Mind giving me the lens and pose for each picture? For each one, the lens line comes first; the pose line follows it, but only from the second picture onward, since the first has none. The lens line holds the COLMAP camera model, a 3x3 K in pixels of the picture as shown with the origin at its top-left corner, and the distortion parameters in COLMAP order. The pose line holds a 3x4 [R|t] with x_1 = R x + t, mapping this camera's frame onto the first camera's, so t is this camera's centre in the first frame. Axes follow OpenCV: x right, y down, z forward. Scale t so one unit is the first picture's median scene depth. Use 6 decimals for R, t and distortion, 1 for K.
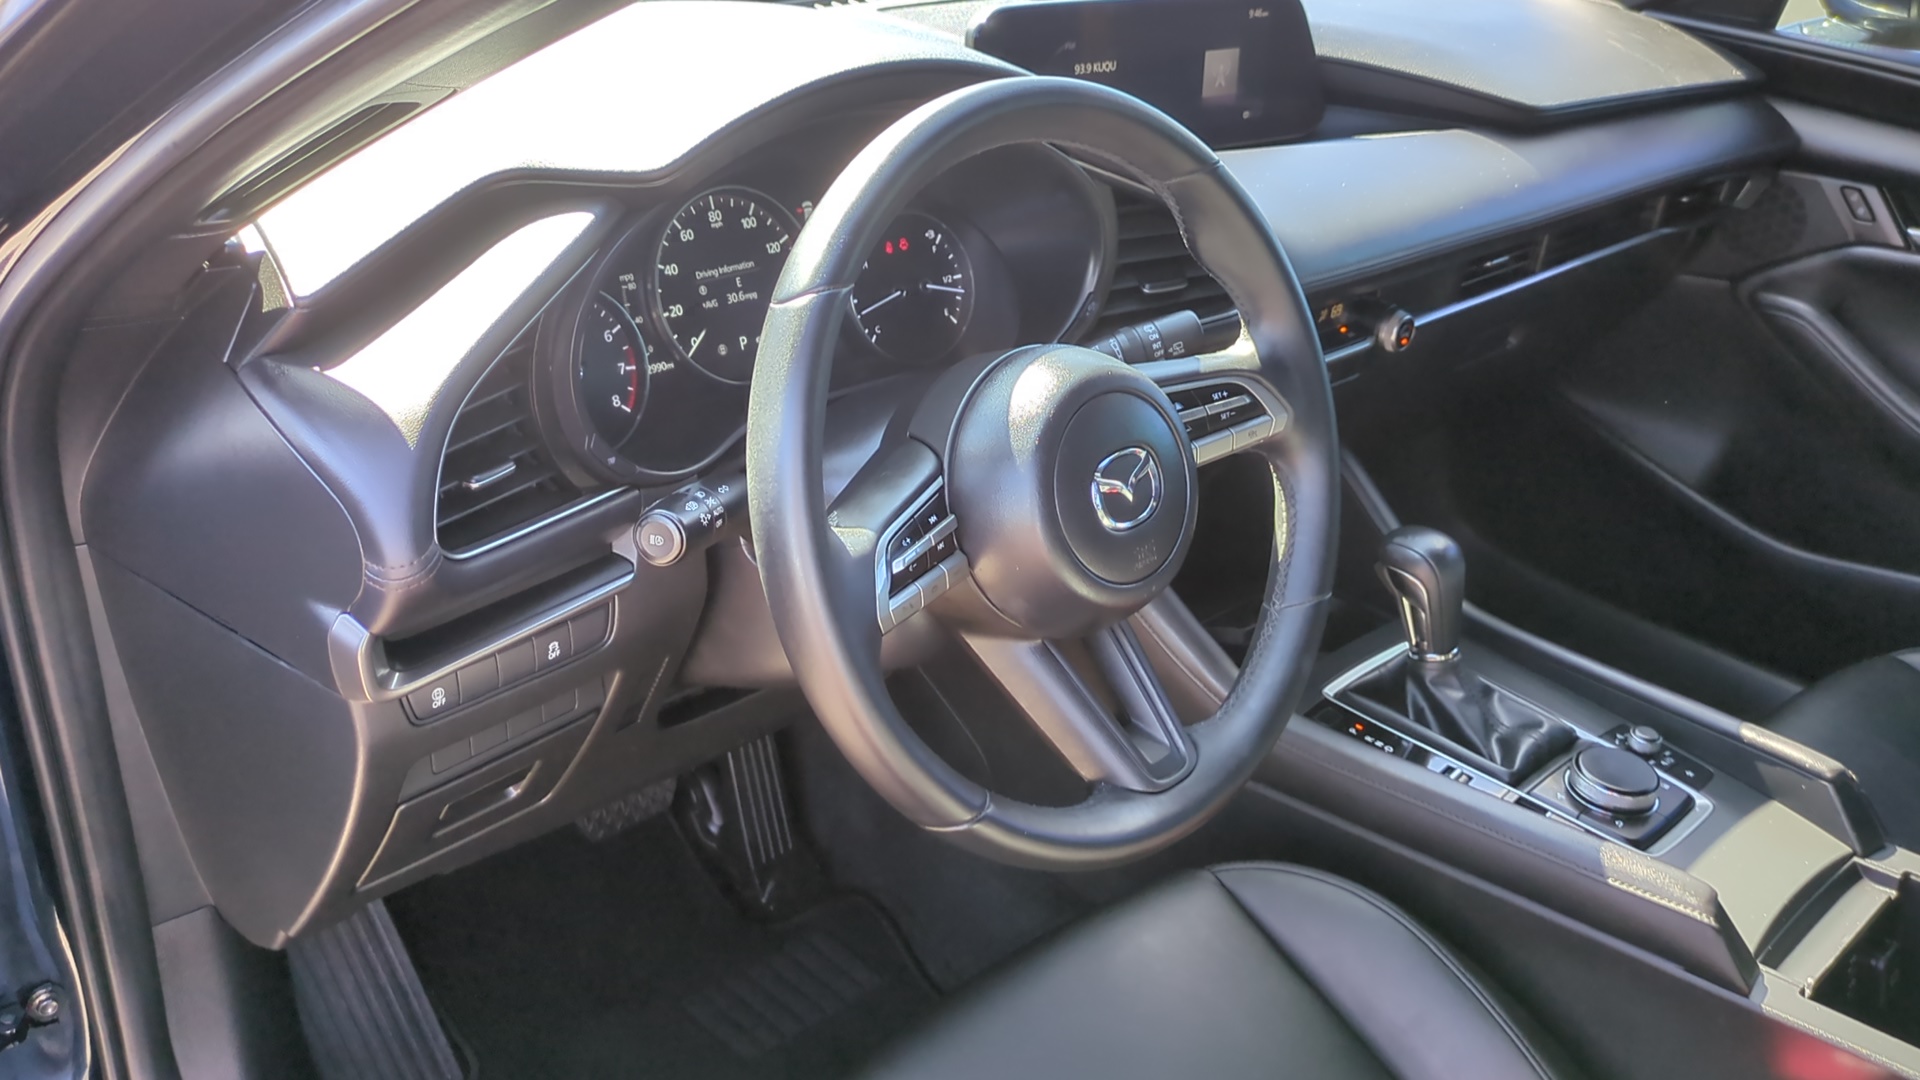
lens RADIAL K [[1649.3, 0, 977.8], [0, 1649.3, 537.9], [0, 0, 1]] dist [0.054850, -0.072018]
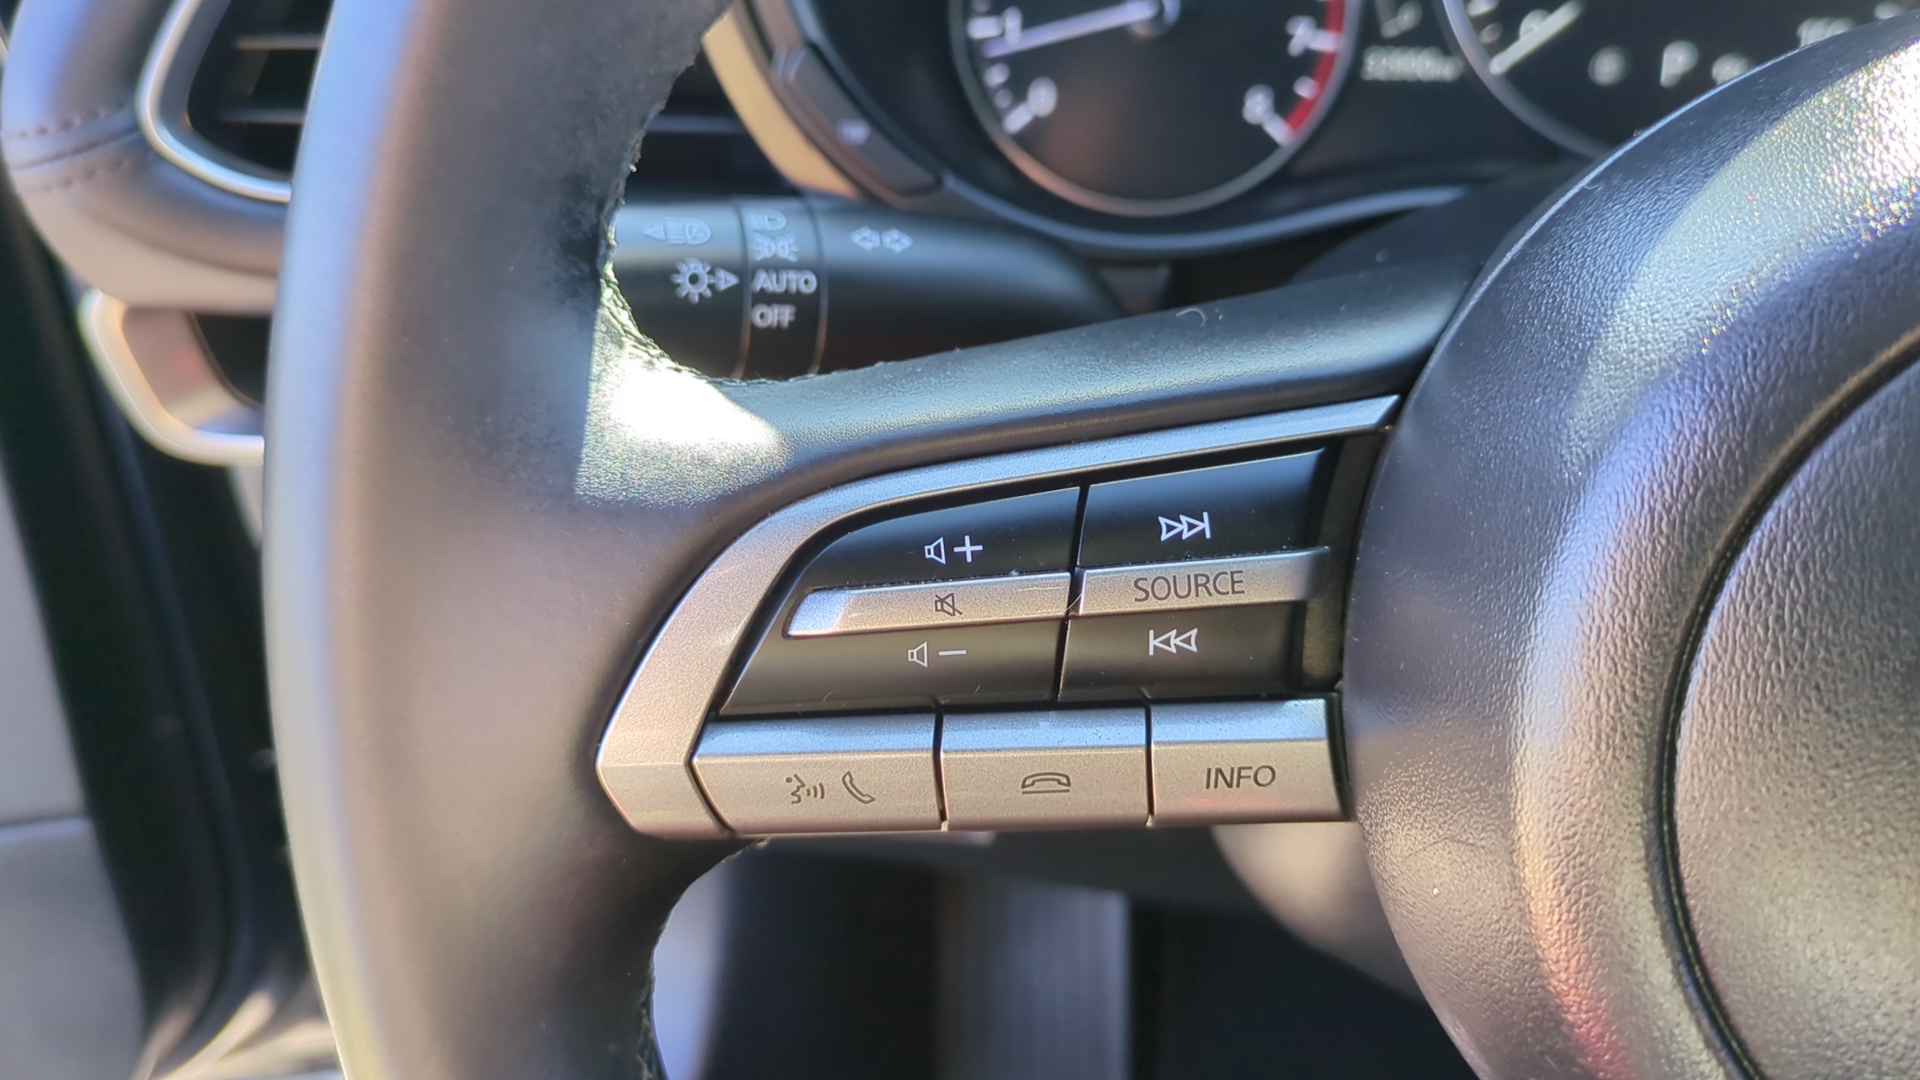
lens RADIAL K [[1649.3, 0, 985.7], [0, 1649.3, 527.3], [0, 0, 1]] dist [0.054850, -0.072018]
pose [[0.556809, 0.356049, -0.750462, 0.108515], [-0.329453, 0.924035, 0.193959, -0.038276], [0.762512, 0.139244, 0.631813, 0.642035]]
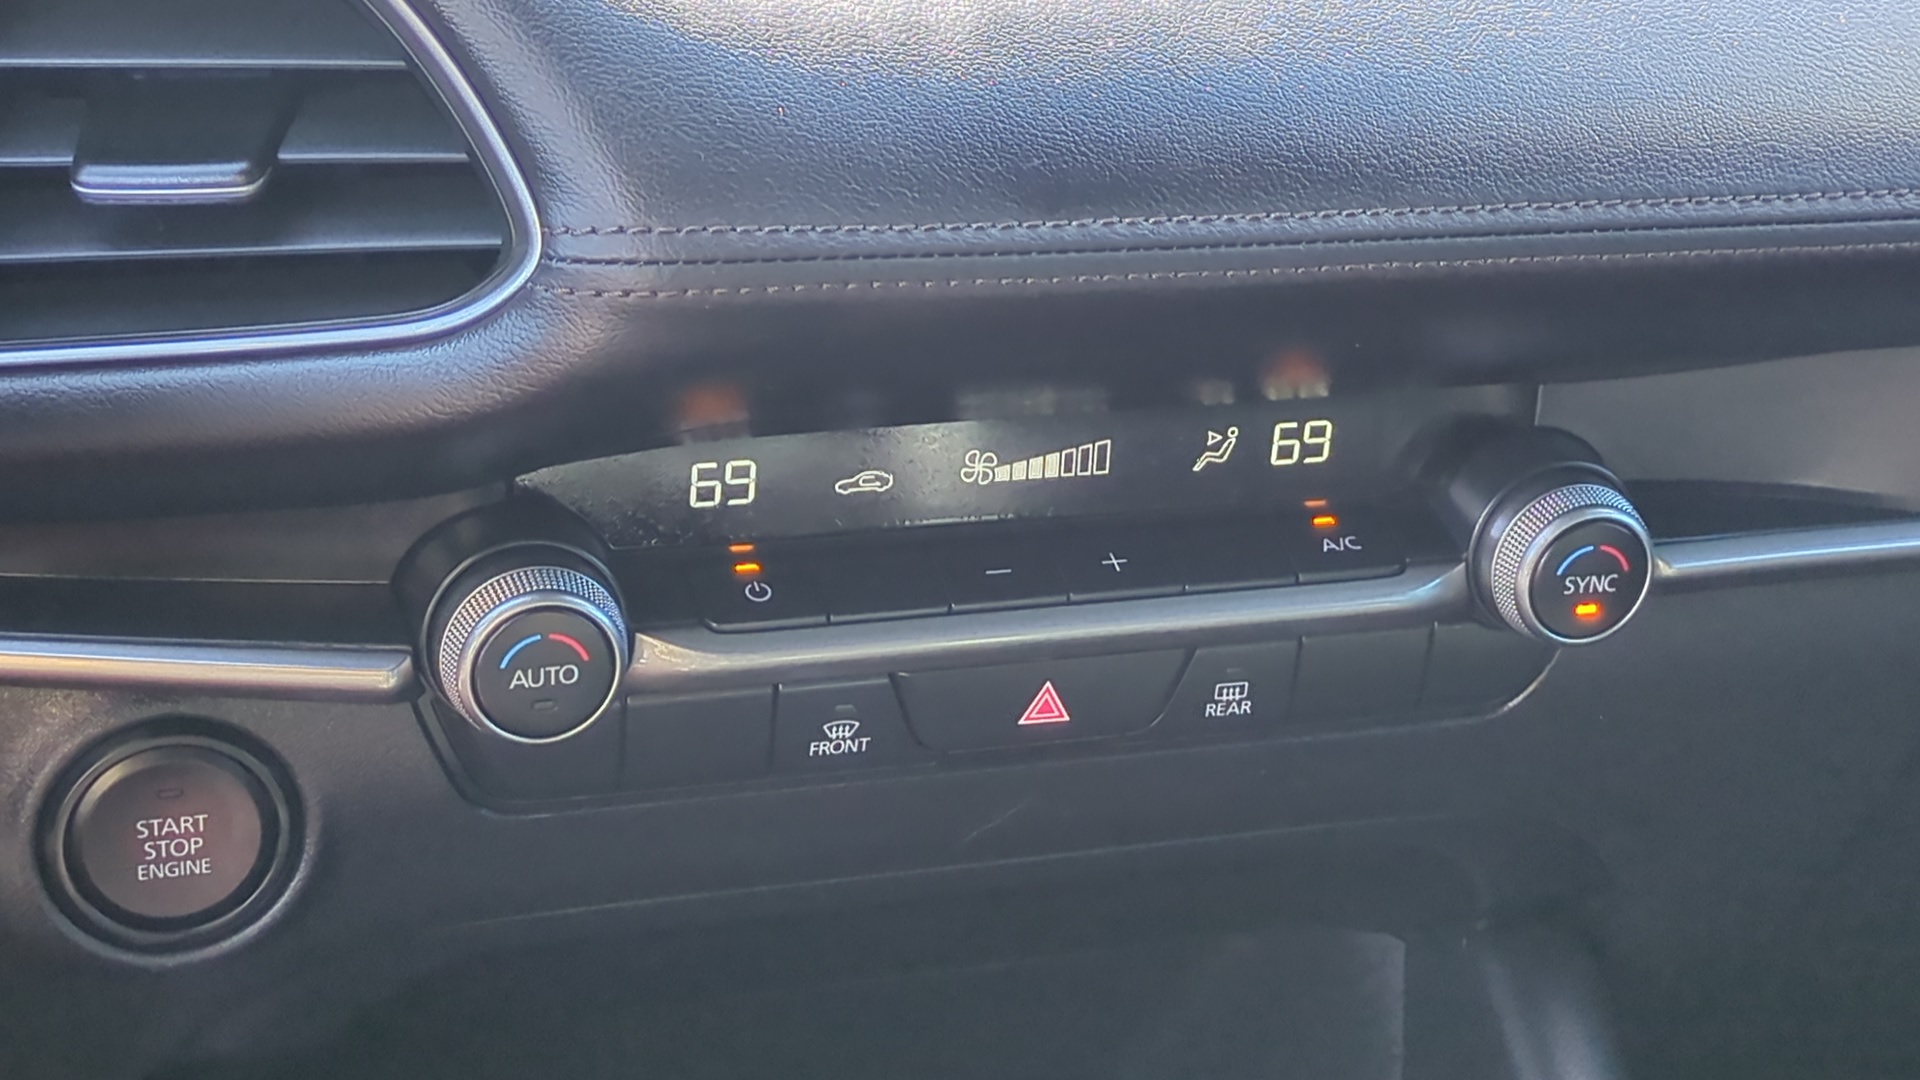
lens RADIAL K [[3276.5, 0, 967.5], [0, 3276.5, 541.5], [0, 0, 1]] dist [0.097577, 0.000000]
pose [[0.901558, 0.156580, -0.403331, 0.460361], [-0.198910, 0.977860, -0.064997, -0.097961], [0.384225, 0.138825, 0.912743, 0.646217]]
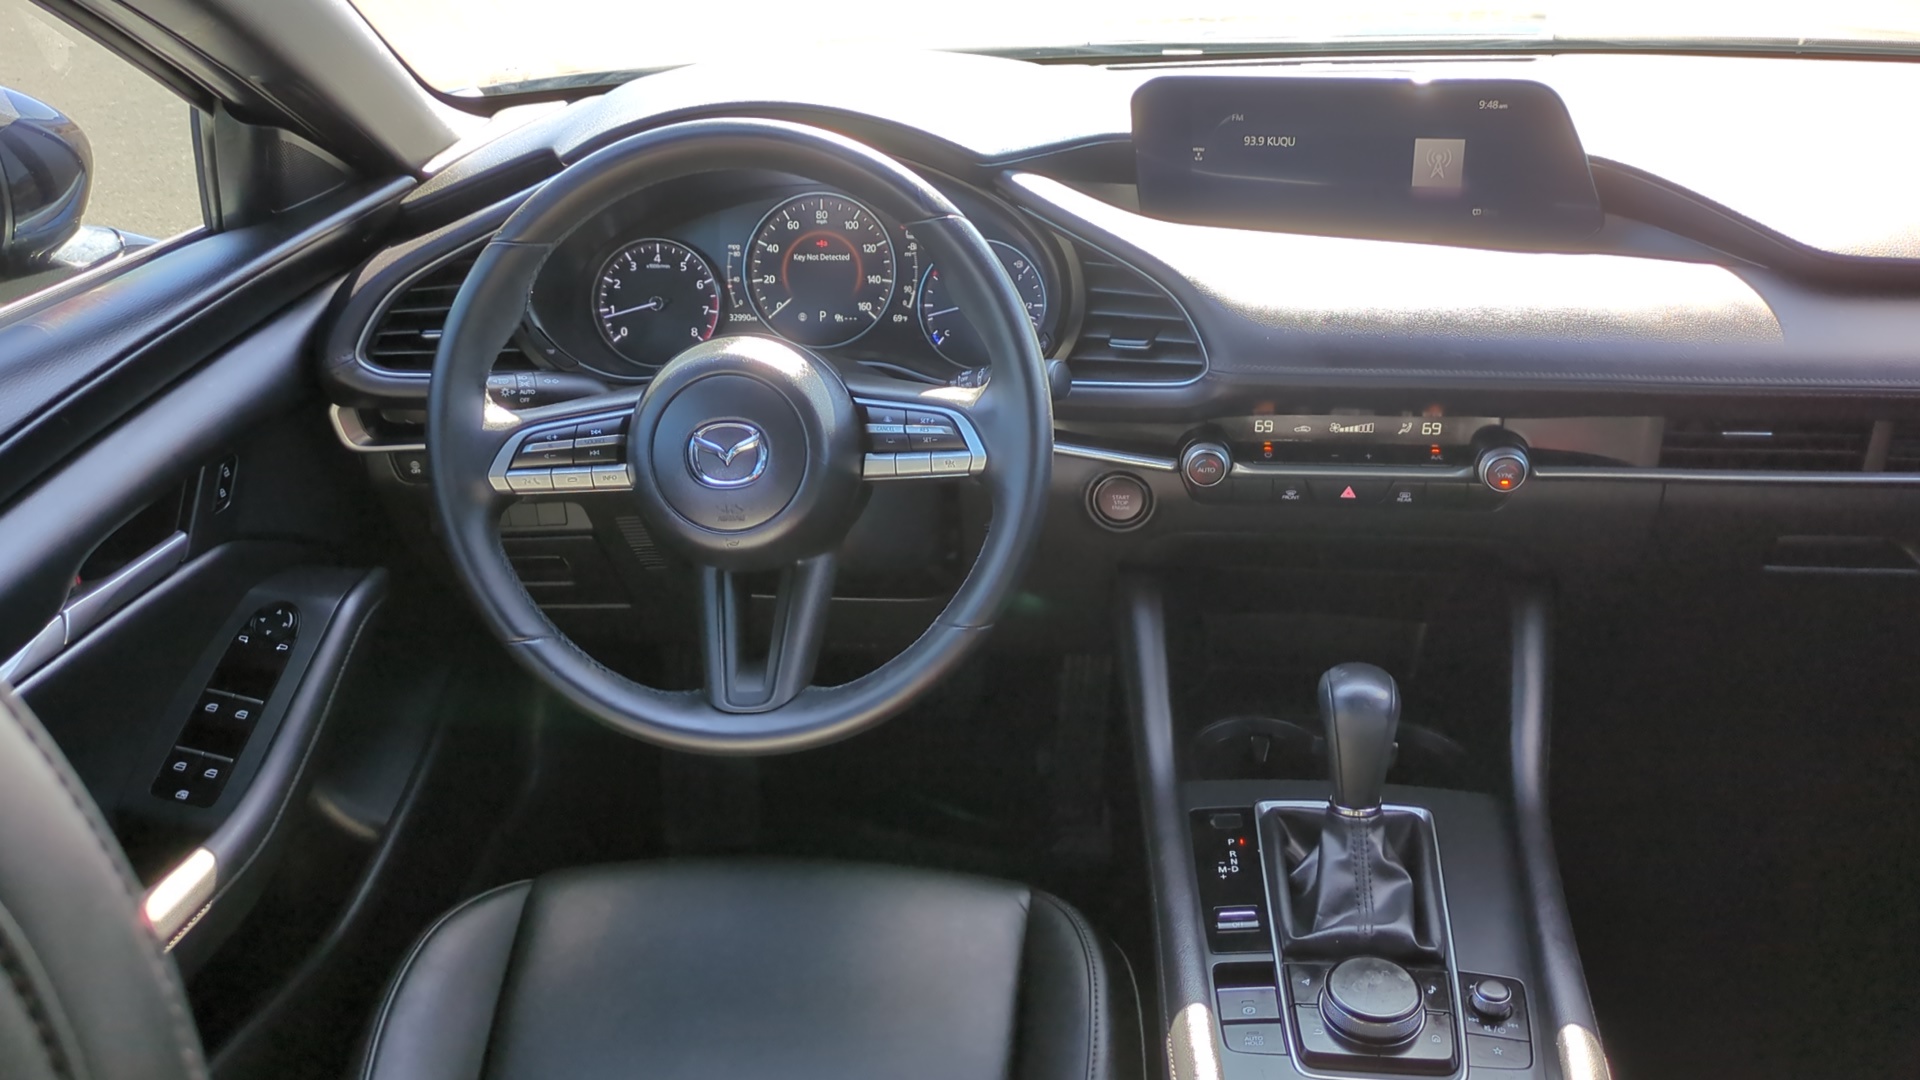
lens RADIAL K [[1649.3, 0, 952.2], [0, 1649.3, 519.9], [0, 0, 1]] dist [0.054850, -0.072018]
pose [[0.624660, 0.269250, -0.733011, 0.904022], [-0.292672, 0.950980, 0.099904, -0.126731], [0.723977, 0.152126, 0.672841, 0.245734]]
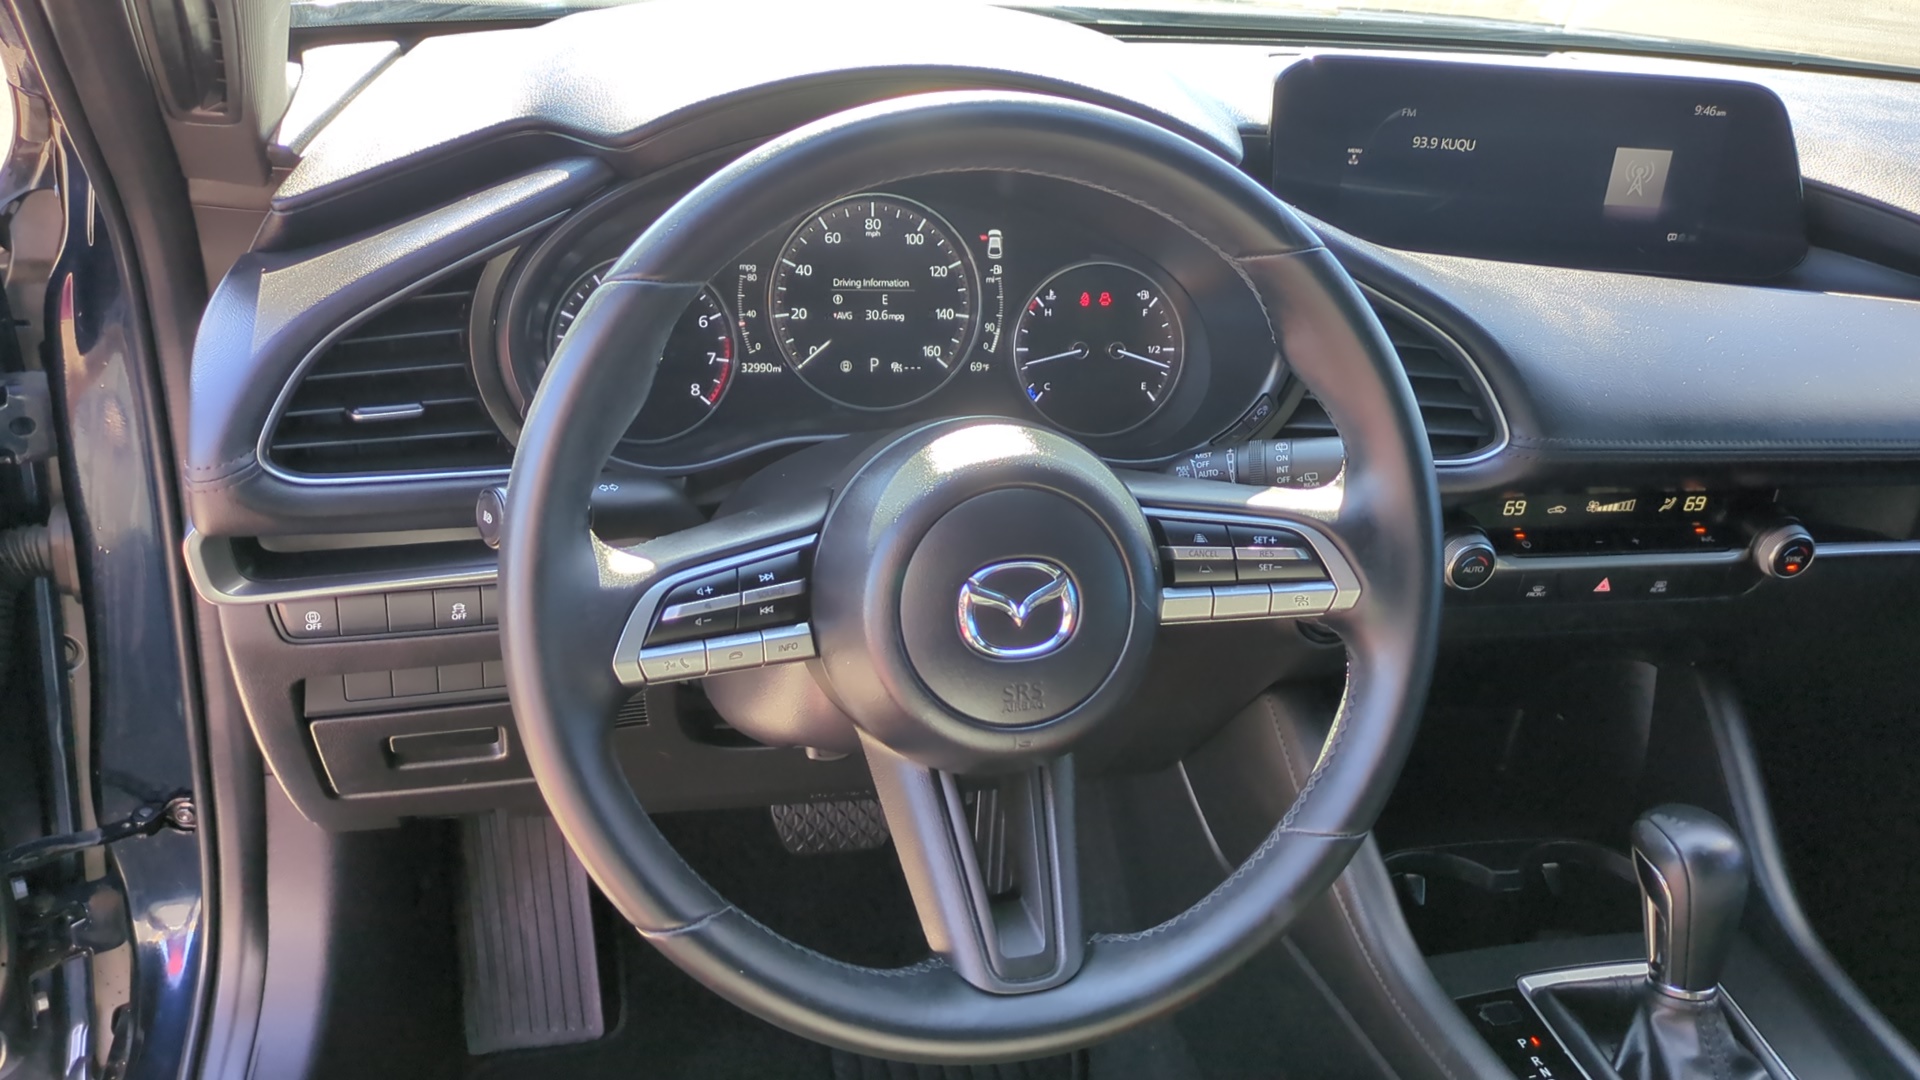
lens RADIAL K [[1649.3, 0, 964.5], [0, 1649.3, 527.1], [0, 0, 1]] dist [0.054850, -0.072018]
pose [[0.854122, 0.247213, -0.457561, 0.345570], [-0.269948, 0.962738, 0.016243, -0.060789], [0.444527, 0.109644, 0.889030, 0.222841]]
